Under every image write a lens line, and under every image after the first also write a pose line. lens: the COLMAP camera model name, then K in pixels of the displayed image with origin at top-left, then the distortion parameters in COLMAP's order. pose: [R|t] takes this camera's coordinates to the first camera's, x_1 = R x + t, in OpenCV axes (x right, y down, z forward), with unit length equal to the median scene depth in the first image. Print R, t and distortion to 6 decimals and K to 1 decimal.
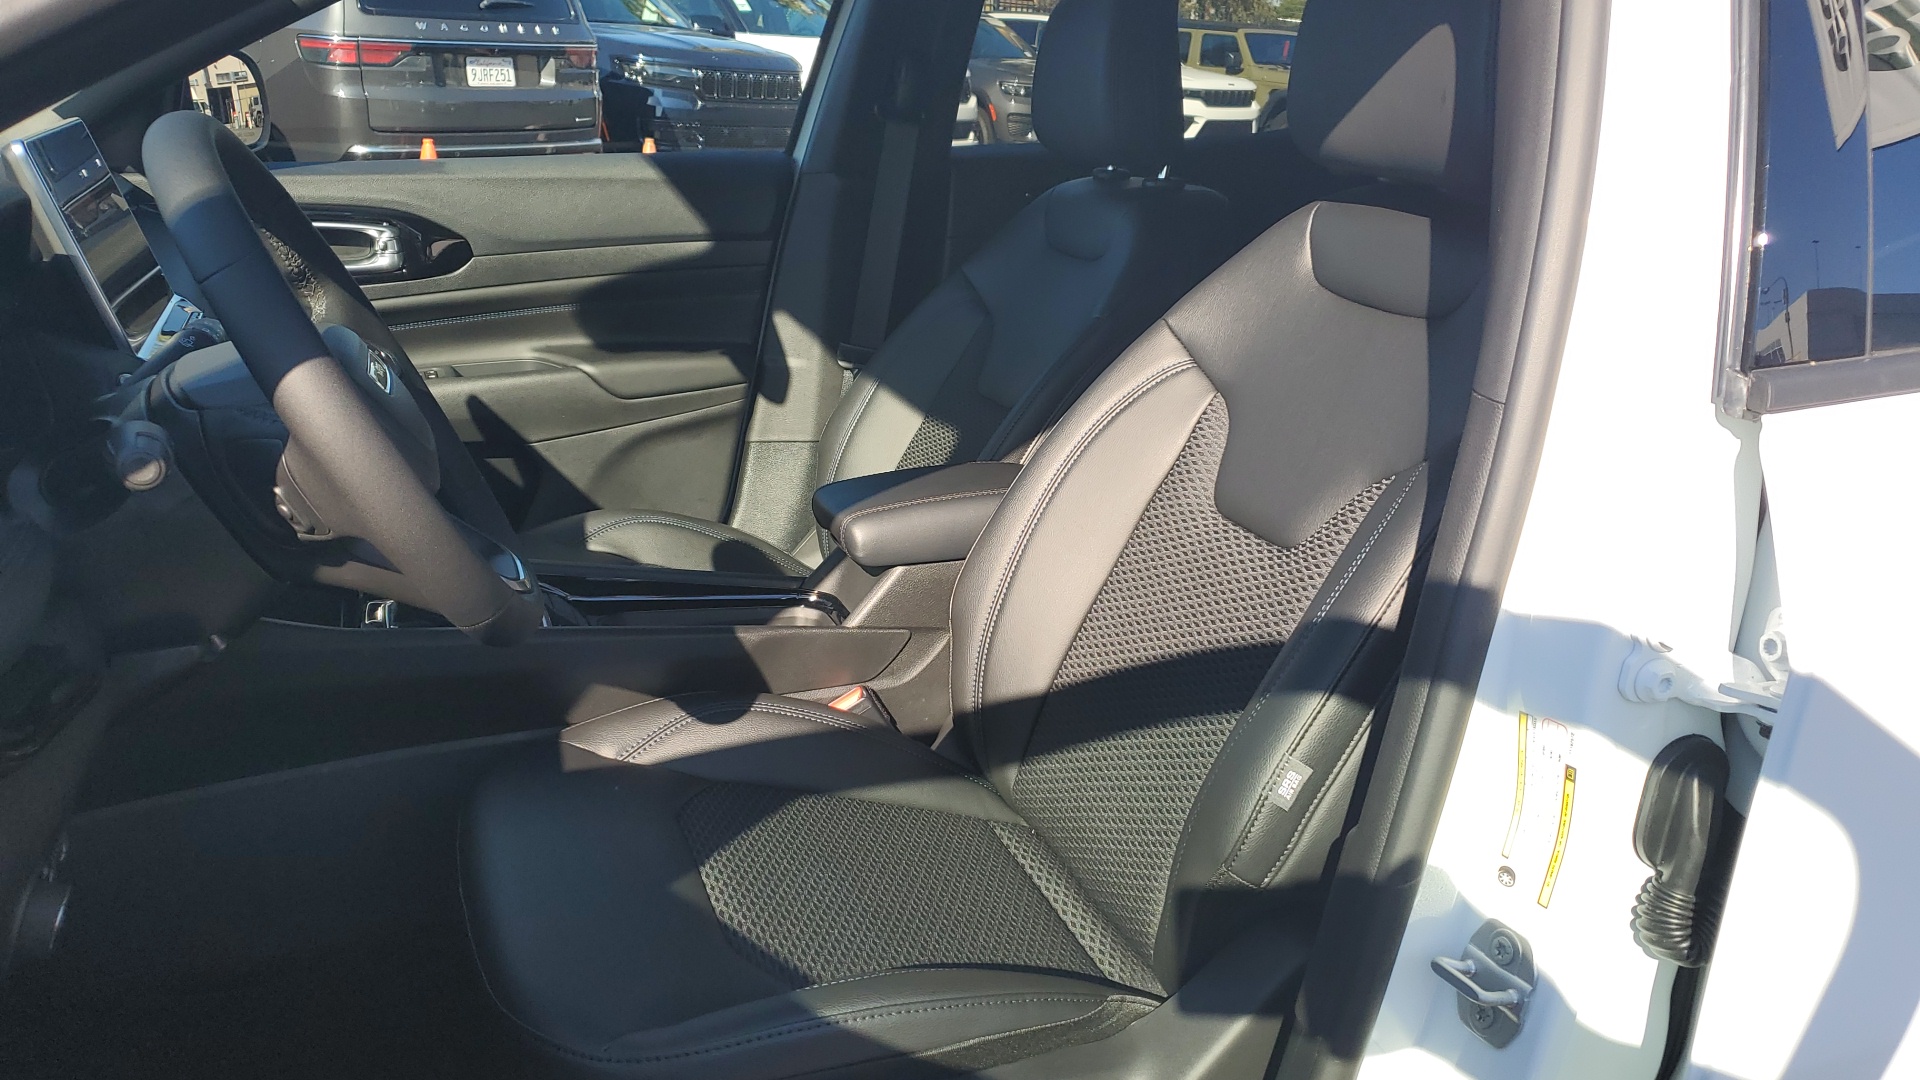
lens RADIAL K [[1486.4, 0, 960.6], [0, 1486.4, 574.6], [0, 0, 1]] dist [0.000525, 0.007448]
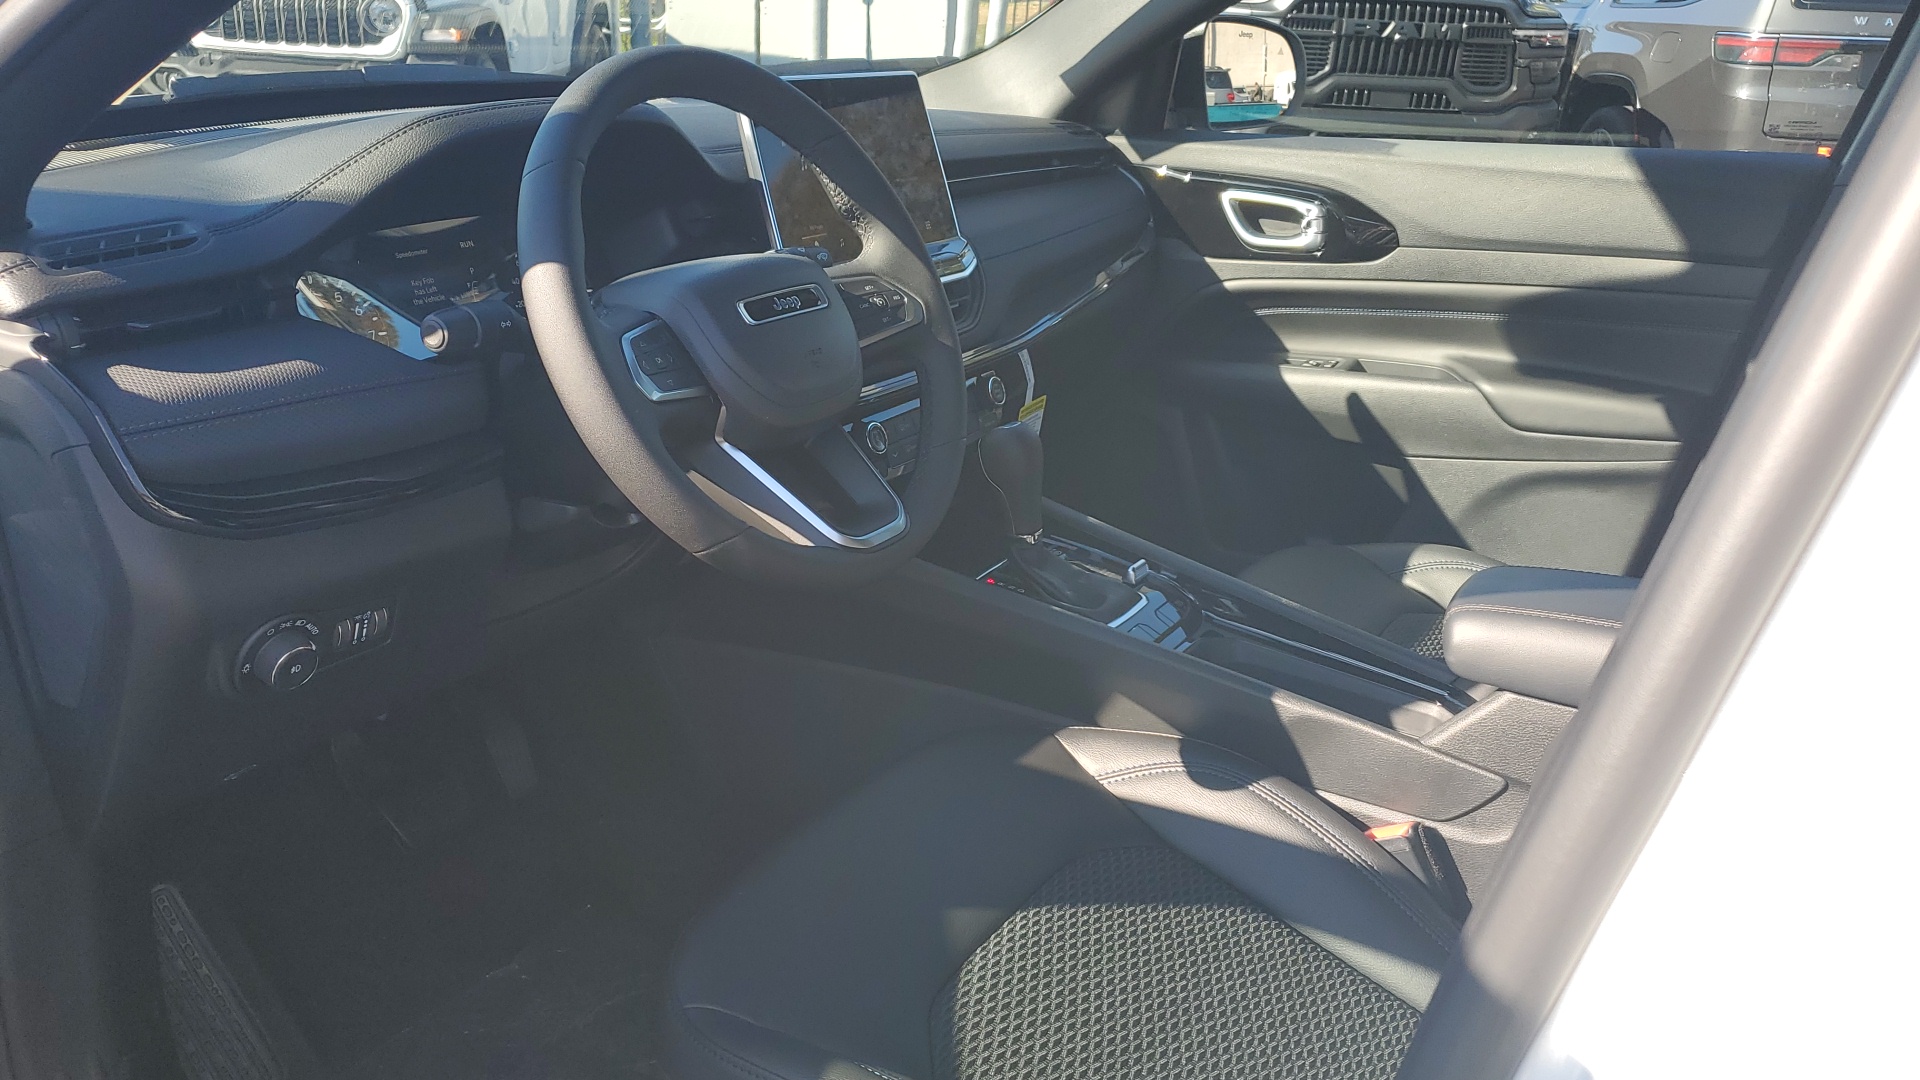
lens RADIAL K [[1486.4, 0, 960.6], [0, 1486.4, 574.6], [0, 0, 1]] dist [0.000525, 0.007448]
pose [[0.605386, 0.269369, -0.748965, 0.245214], [-0.272242, 0.954313, 0.123170, -0.056887], [0.747925, 0.129334, 0.651061, 0.214097]]
